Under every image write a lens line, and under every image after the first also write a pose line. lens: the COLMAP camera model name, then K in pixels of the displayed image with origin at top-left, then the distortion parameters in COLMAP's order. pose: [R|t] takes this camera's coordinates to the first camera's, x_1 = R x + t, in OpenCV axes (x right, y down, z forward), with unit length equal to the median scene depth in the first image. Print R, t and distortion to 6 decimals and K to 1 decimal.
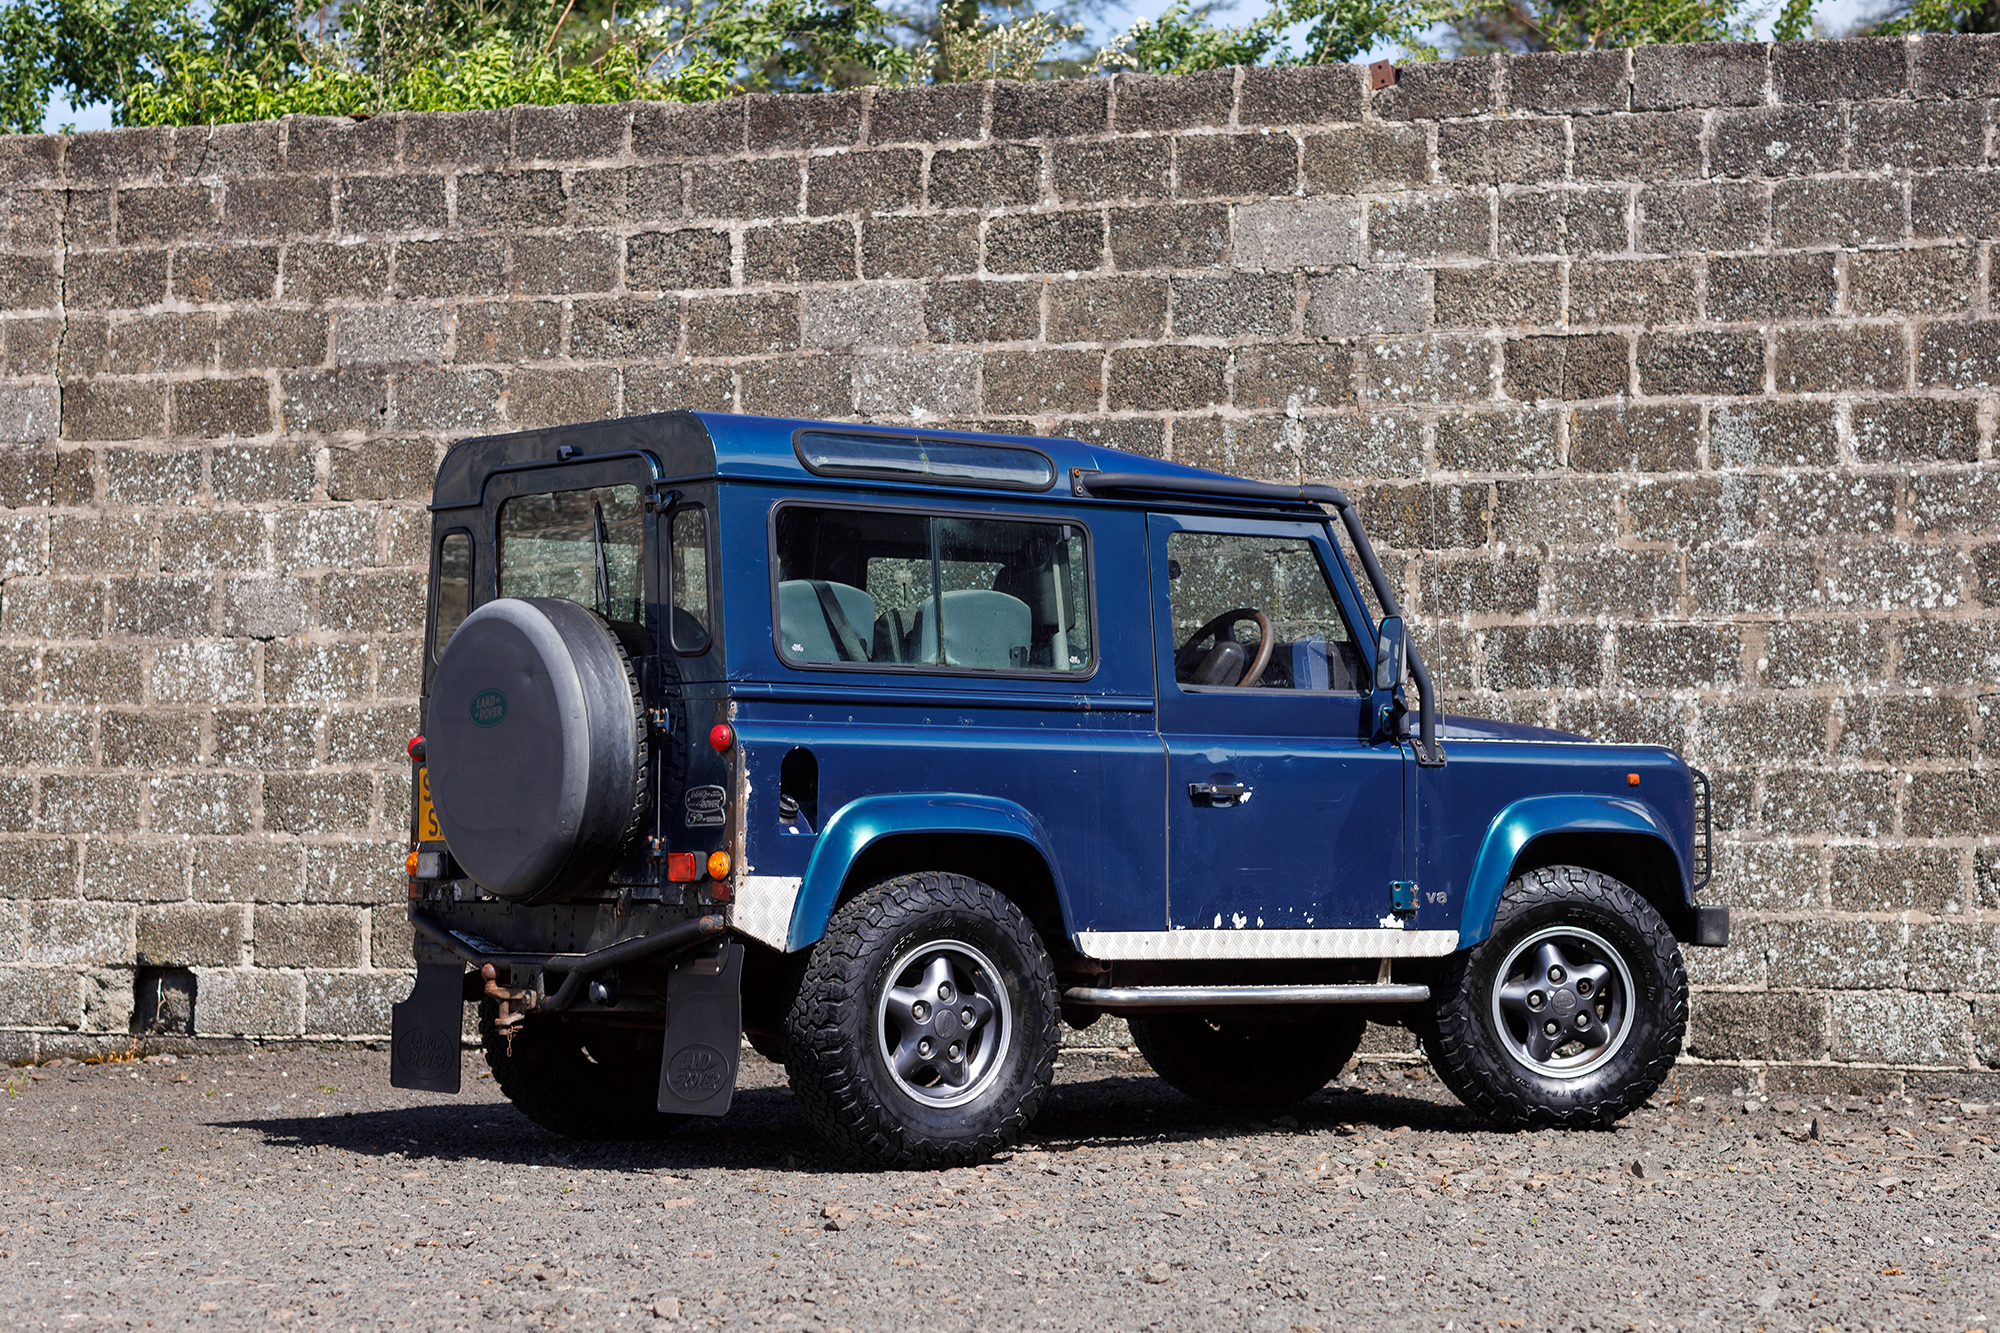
lens RADIAL K [[4679.9, 0, 997.2], [0, 4679.9, 668.0], [0, 0, 1]] dist [0.033834, -0.001972]
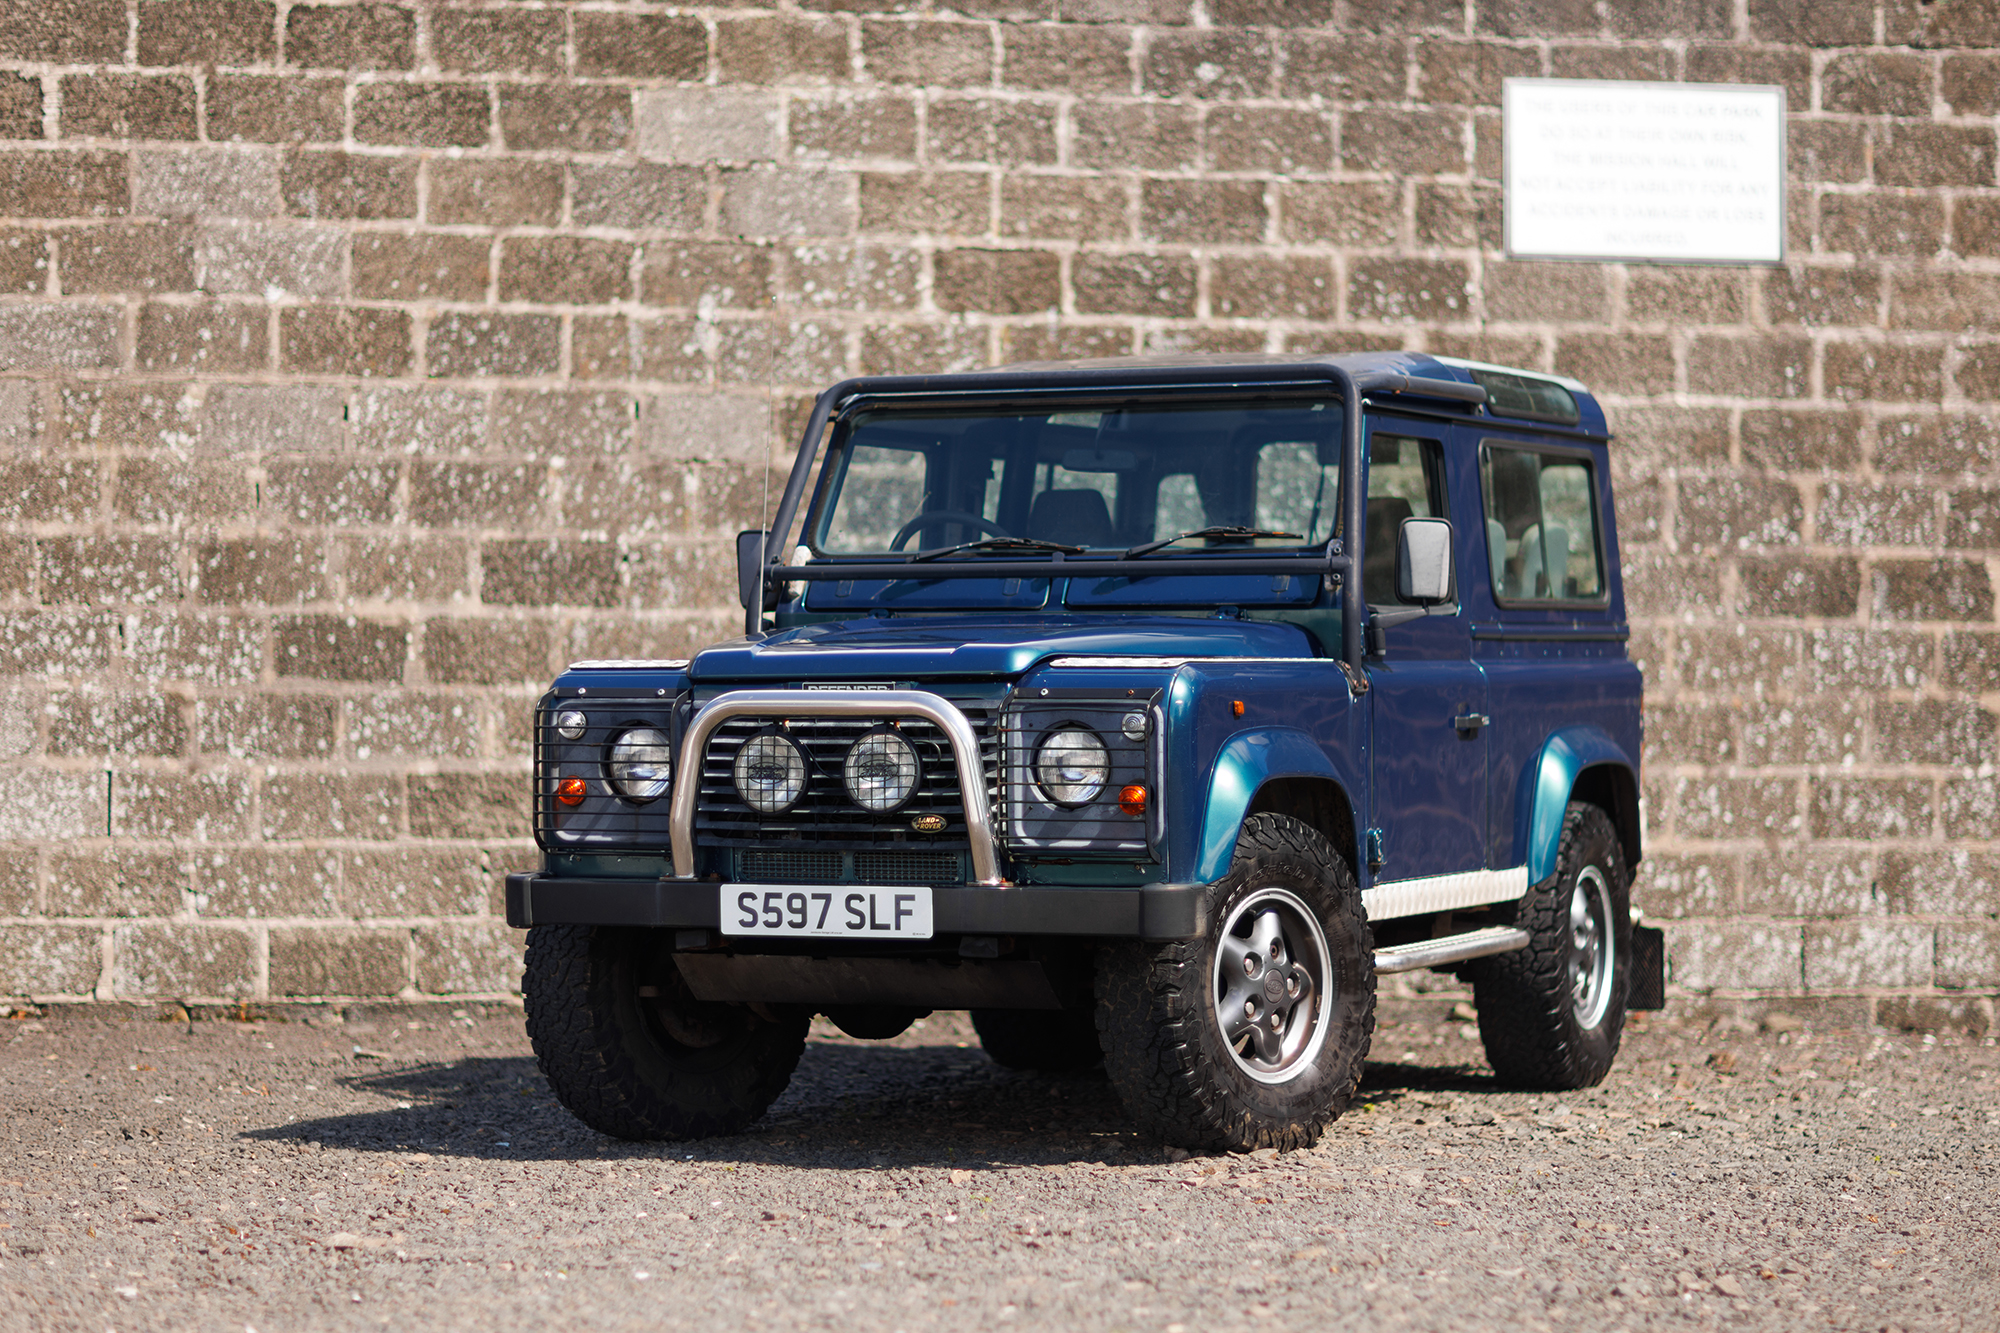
lens RADIAL K [[4679.9, 0, 997.2], [0, 4679.9, 668.0], [0, 0, 1]] dist [0.033834, -0.001972]
pose [[0.879789, 0.010352, 0.475251, -0.336398], [-0.019337, 0.999715, 0.014021, 0.002197], [-0.474970, -0.021525, 0.879739, 0.145186]]
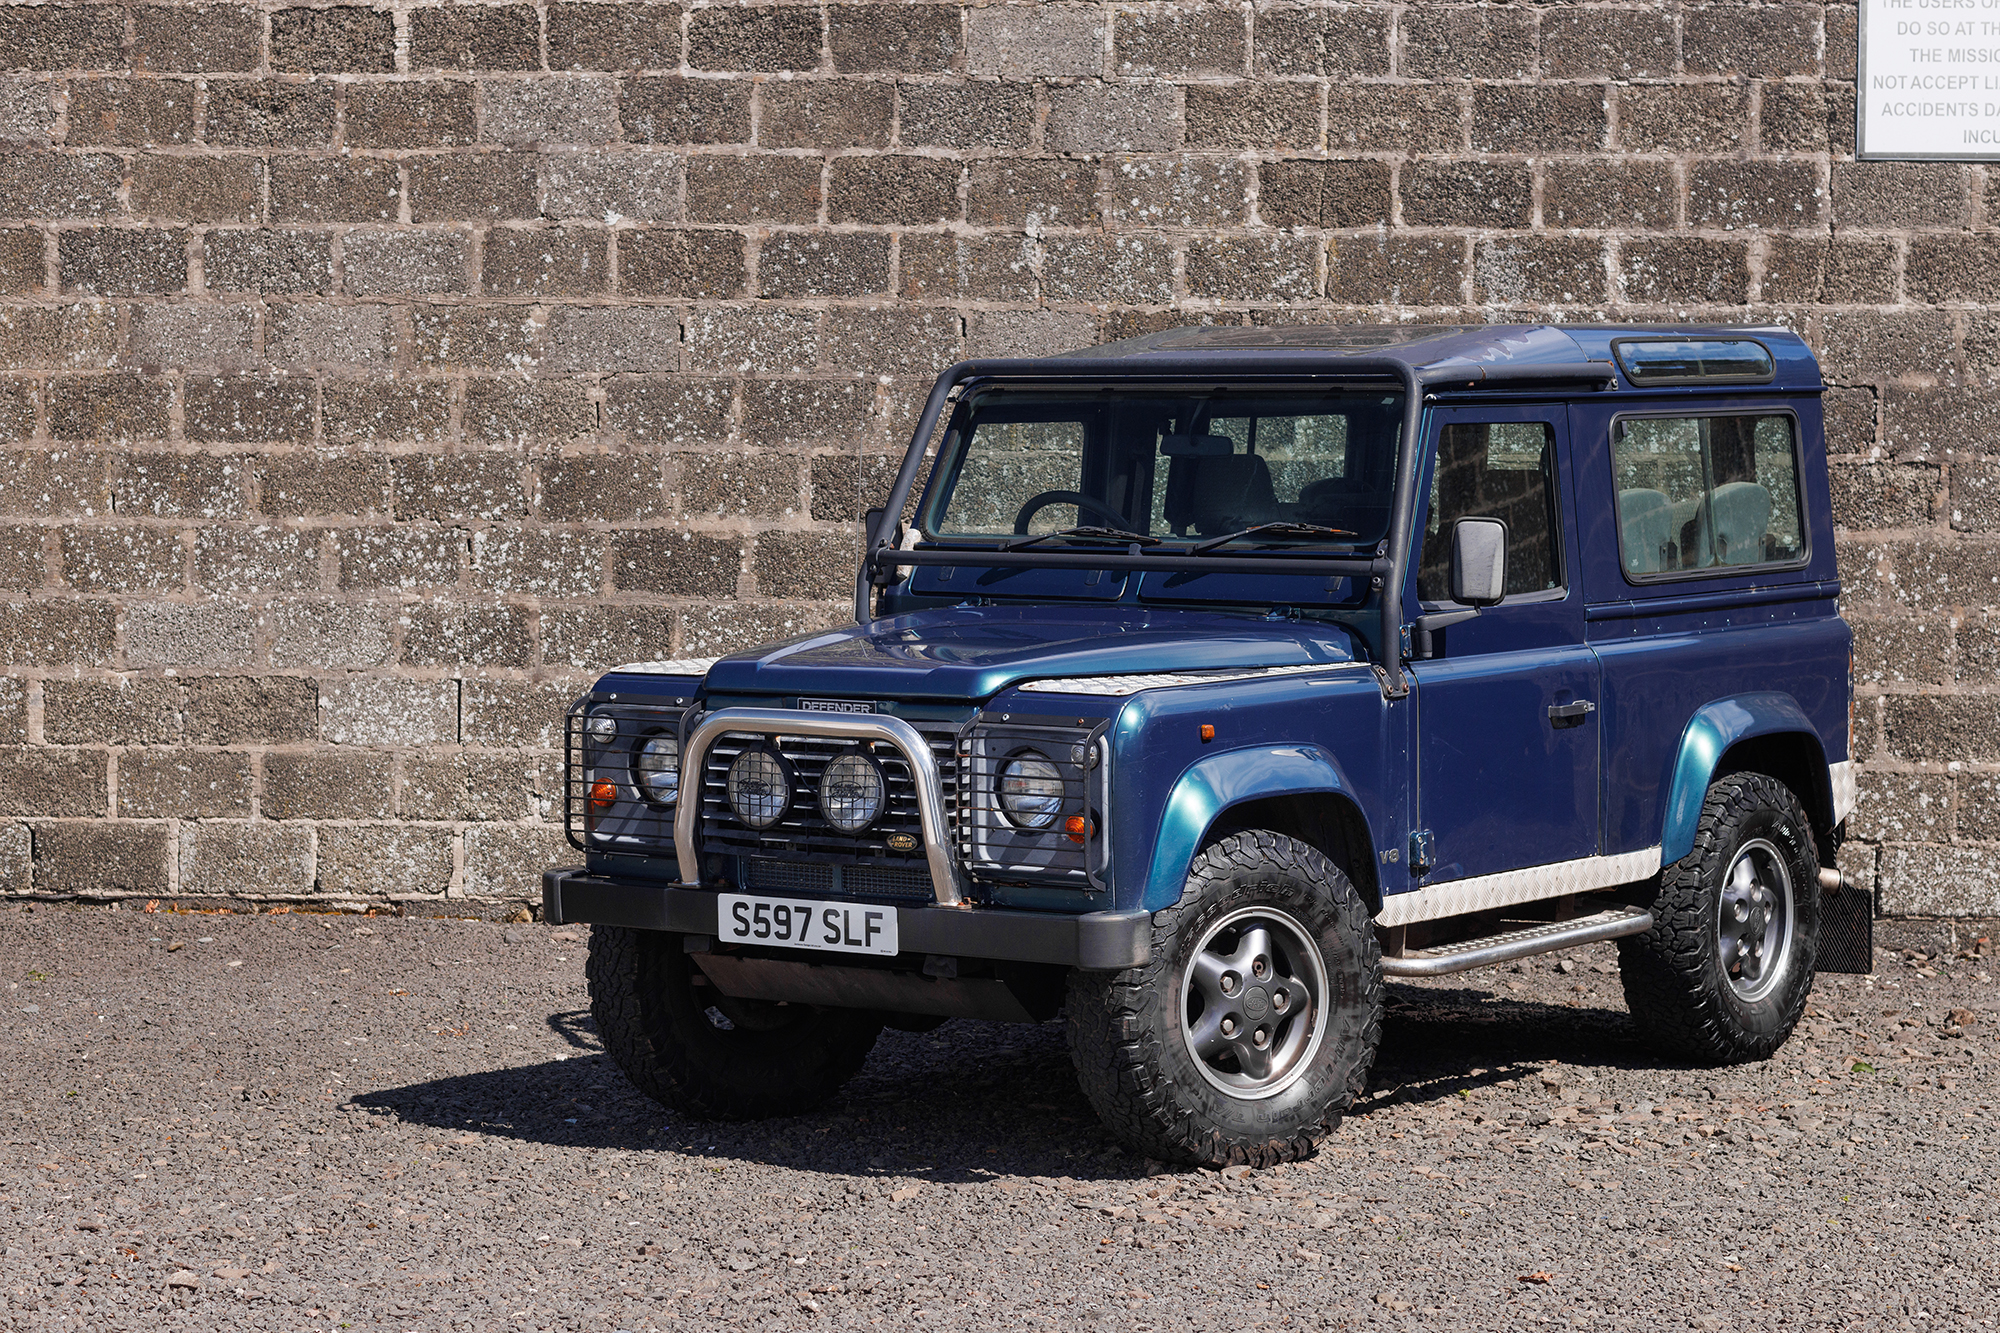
lens RADIAL K [[4679.9, 0, 997.2], [0, 4679.9, 668.0], [0, 0, 1]] dist [0.033834, -0.001972]
pose [[0.959571, -0.008786, 0.281329, -0.214748], [-0.014245, 0.996716, 0.079714, -0.042491], [-0.281105, -0.080499, 0.956295, 0.087445]]
